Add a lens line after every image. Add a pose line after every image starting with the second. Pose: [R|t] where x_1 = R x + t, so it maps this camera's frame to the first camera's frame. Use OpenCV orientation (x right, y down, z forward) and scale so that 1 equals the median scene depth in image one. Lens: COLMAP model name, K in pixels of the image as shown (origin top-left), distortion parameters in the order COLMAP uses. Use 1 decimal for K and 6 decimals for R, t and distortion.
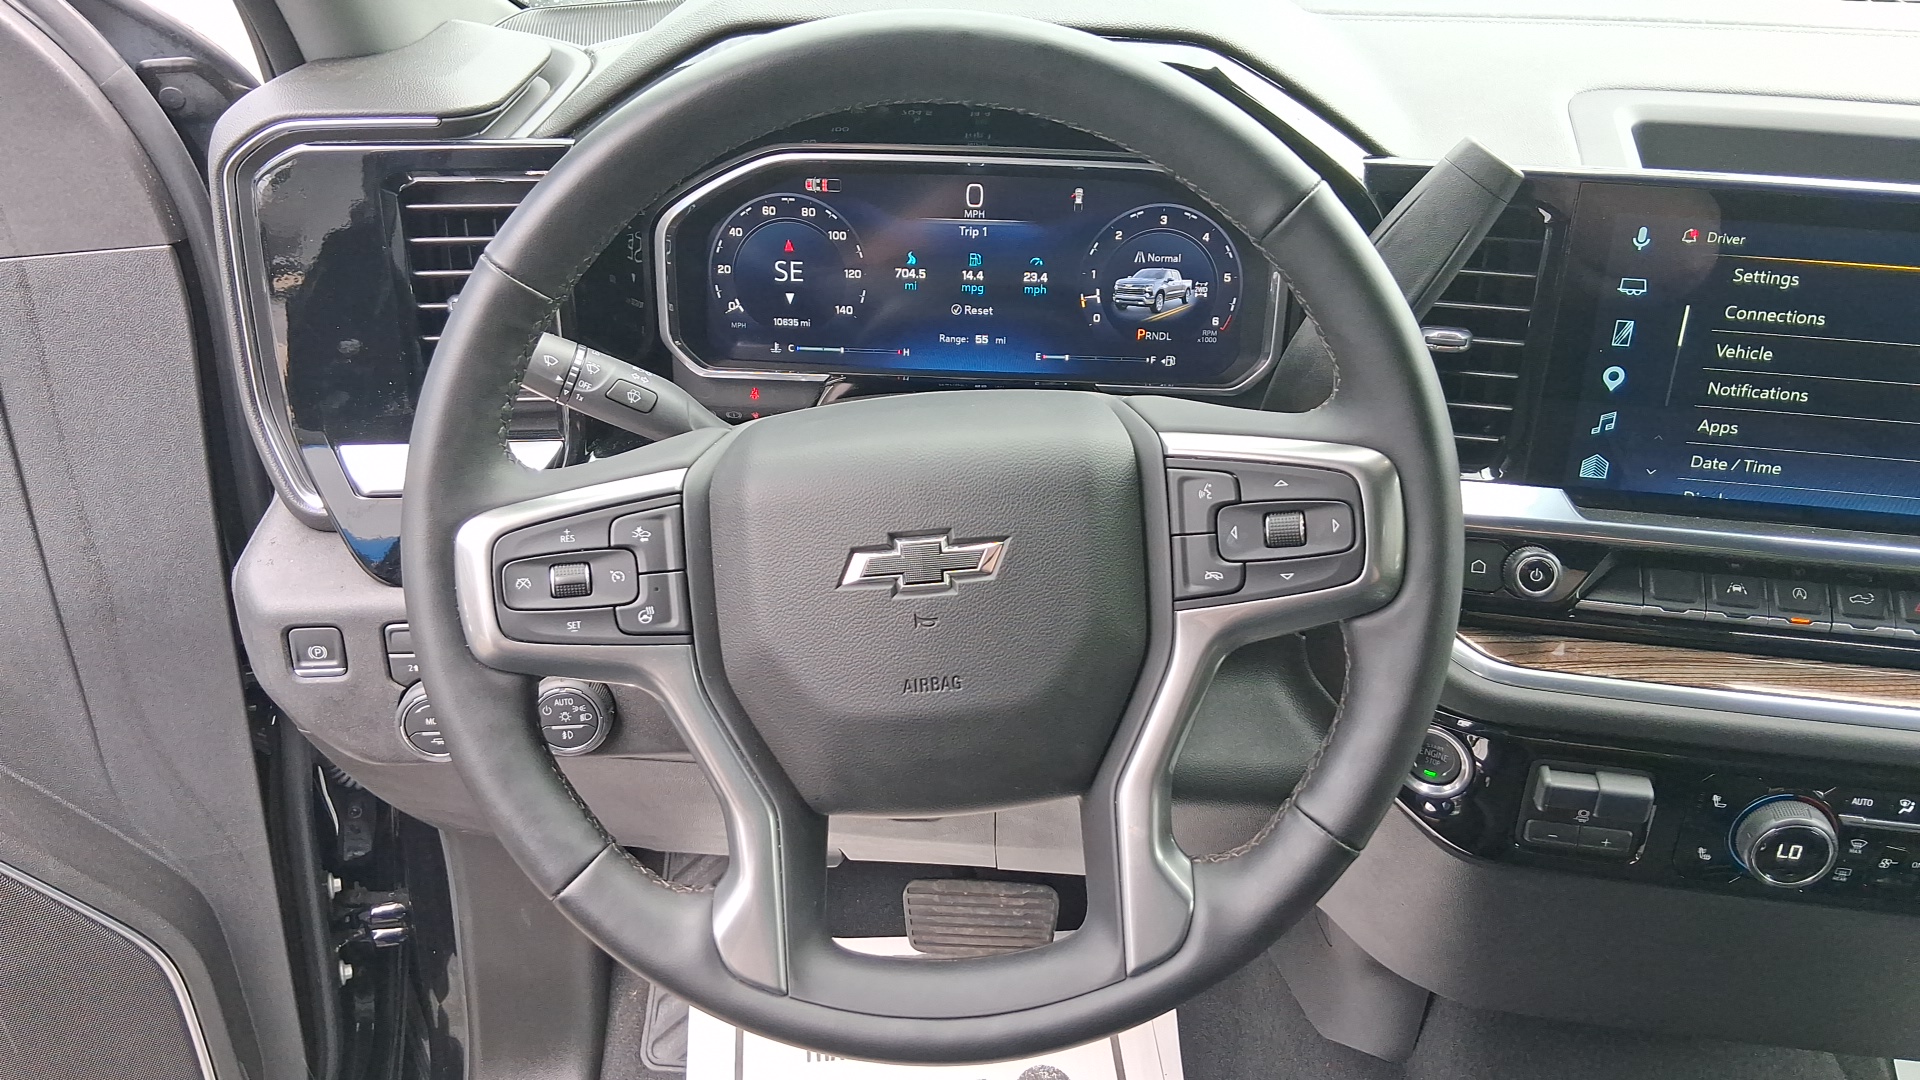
lens RADIAL K [[1449.6, 0, 960.0], [0, 1449.6, 540.0], [0, 0, 1]] dist [0.090089, -0.152559]
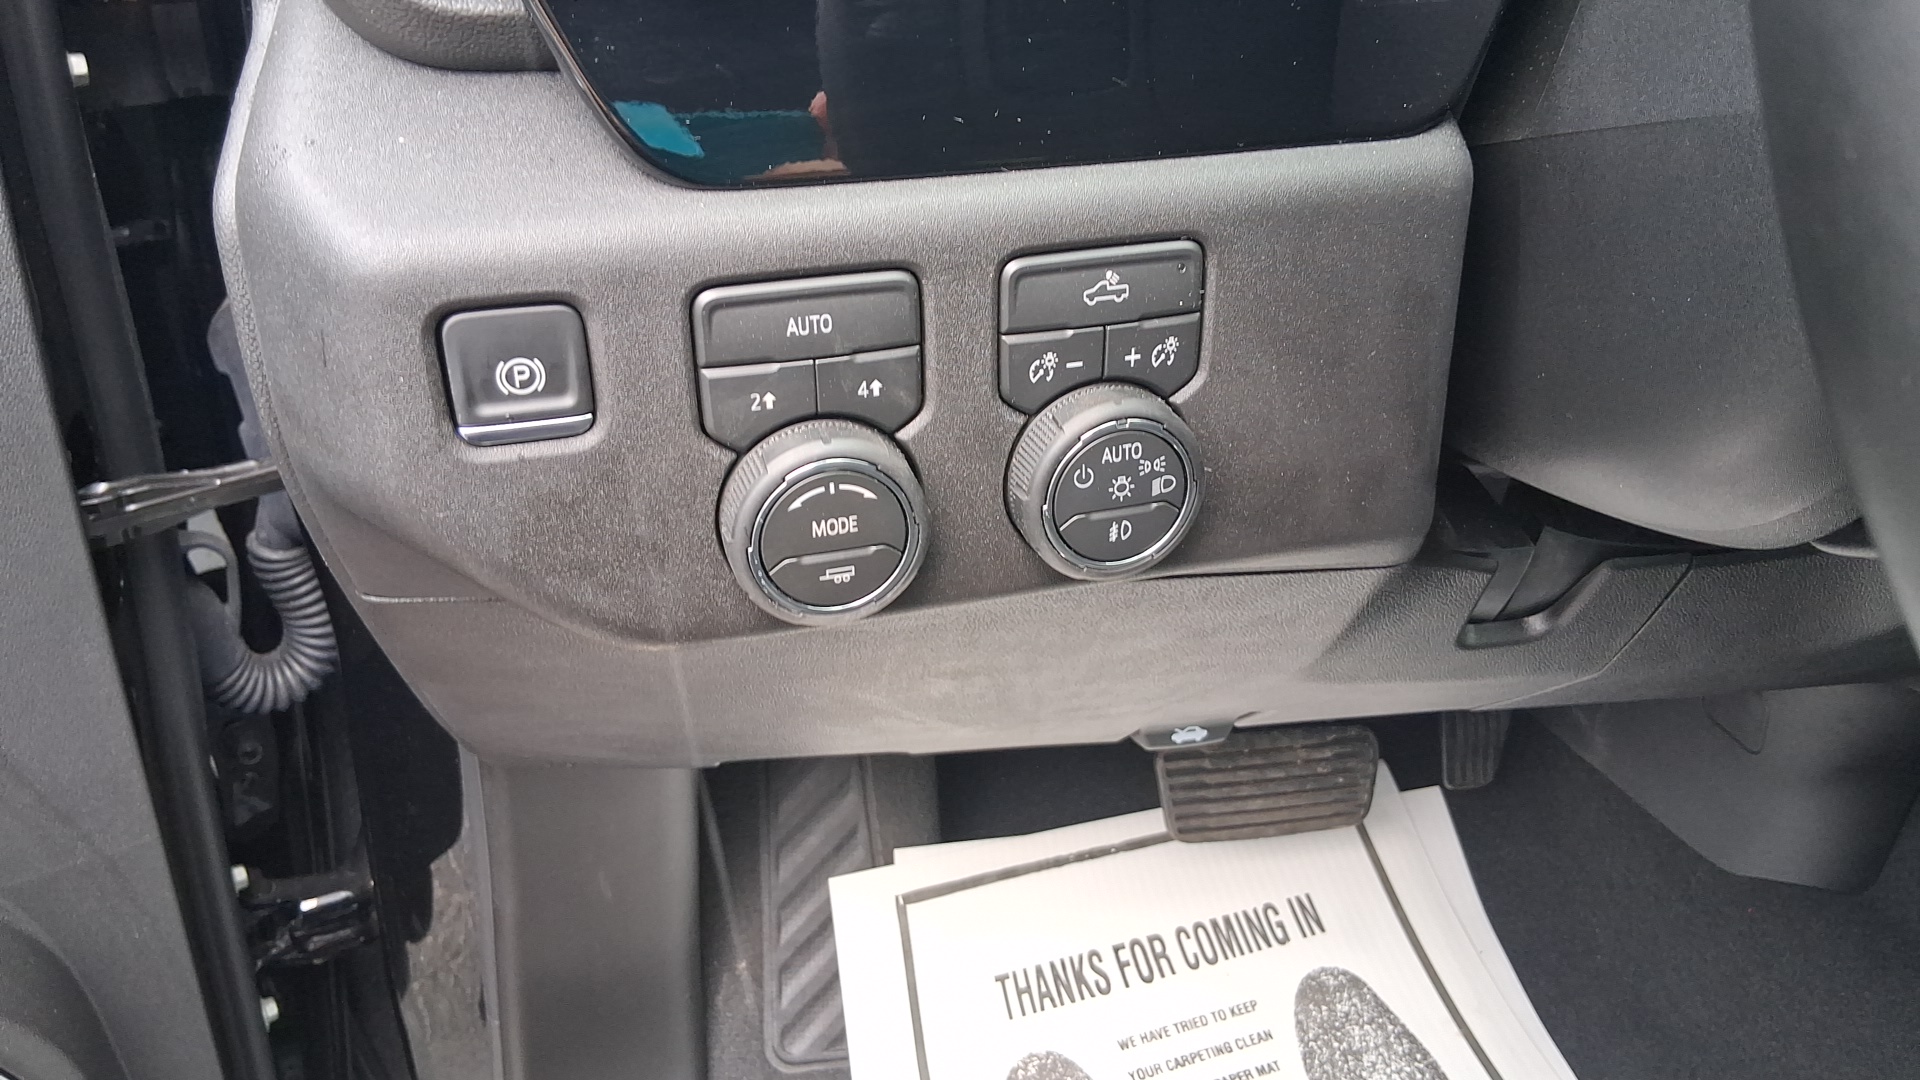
lens RADIAL K [[1449.6, 0, 960.0], [0, 1449.6, 540.0], [0, 0, 1]] dist [0.090089, -0.152559]
pose [[0.971038, -0.103611, 0.215288, -0.914874], [0.078331, 0.989332, 0.122826, 0.179489], [-0.225718, -0.102405, 0.968796, 1.336065]]
